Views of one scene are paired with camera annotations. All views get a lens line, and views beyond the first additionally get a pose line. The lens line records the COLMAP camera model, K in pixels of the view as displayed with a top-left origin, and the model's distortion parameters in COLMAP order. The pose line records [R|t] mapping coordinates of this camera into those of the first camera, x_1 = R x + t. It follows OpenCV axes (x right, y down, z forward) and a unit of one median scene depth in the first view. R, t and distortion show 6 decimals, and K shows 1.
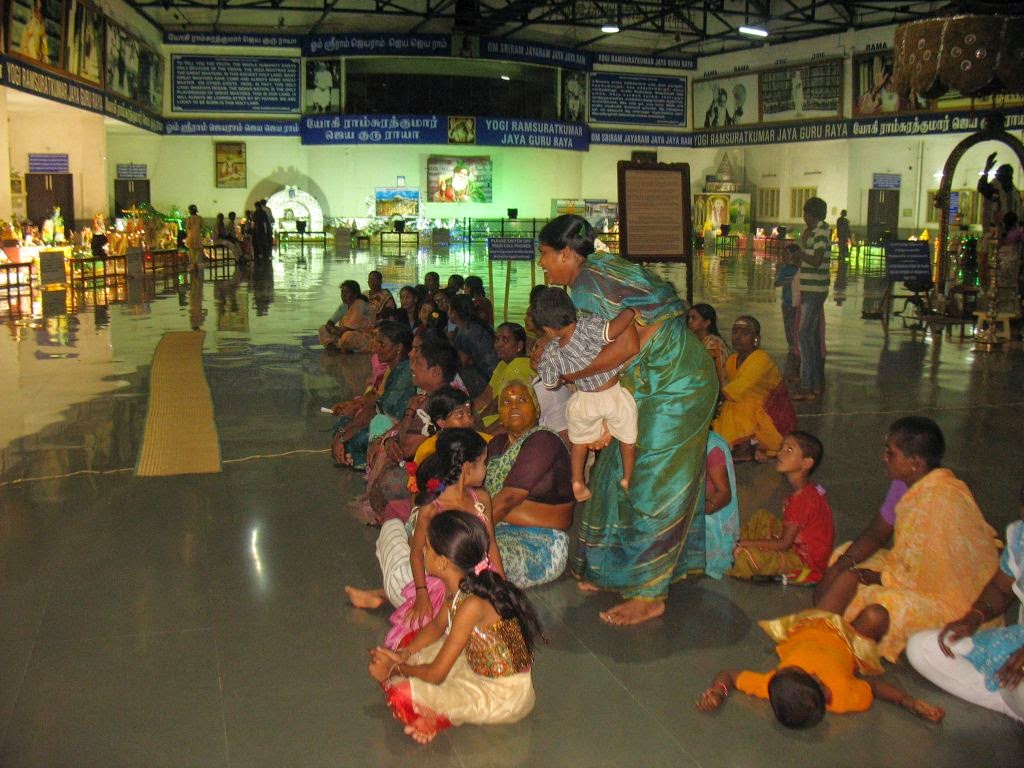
lens RADIAL K [[1056.3, 0, 507.3], [0, 1056.3, 384.6], [0, 0, 1]] dist [-0.193998, 0.216280]
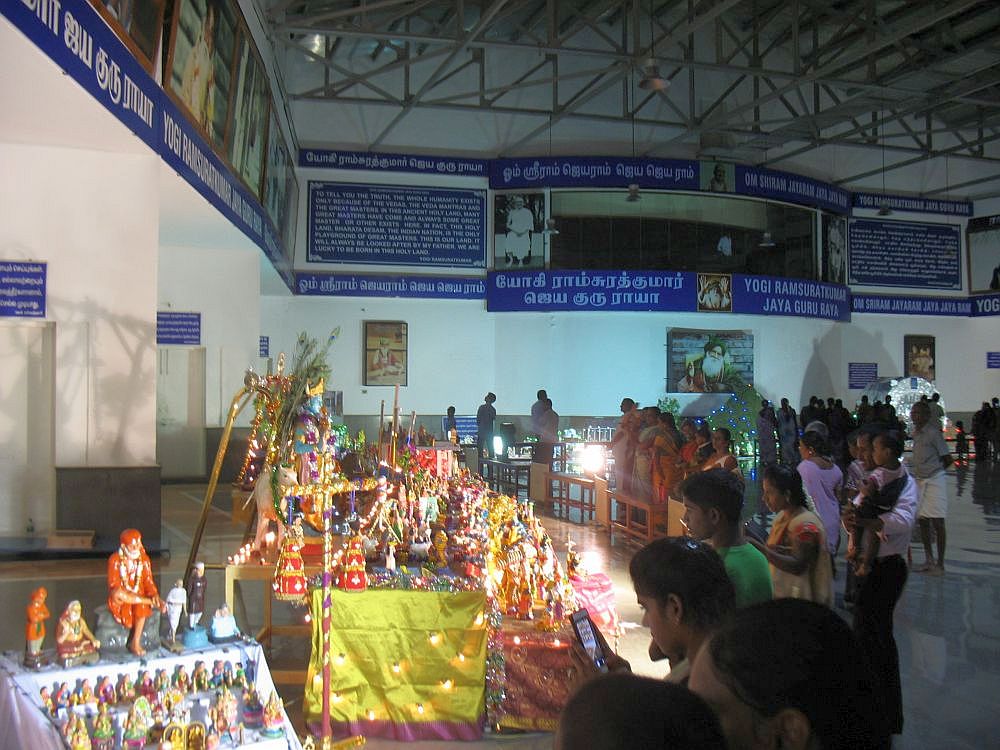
lens RADIAL K [[1031.5, 0, 495.4], [0, 1031.5, 375.6], [0, 0, 1]] dist [-0.193998, 0.216280]
pose [[0.999965, -0.007401, 0.003954, -0.197892], [0.007987, 0.983932, -0.178365, -0.064836], [-0.002571, 0.178391, 0.983956, 0.326661]]
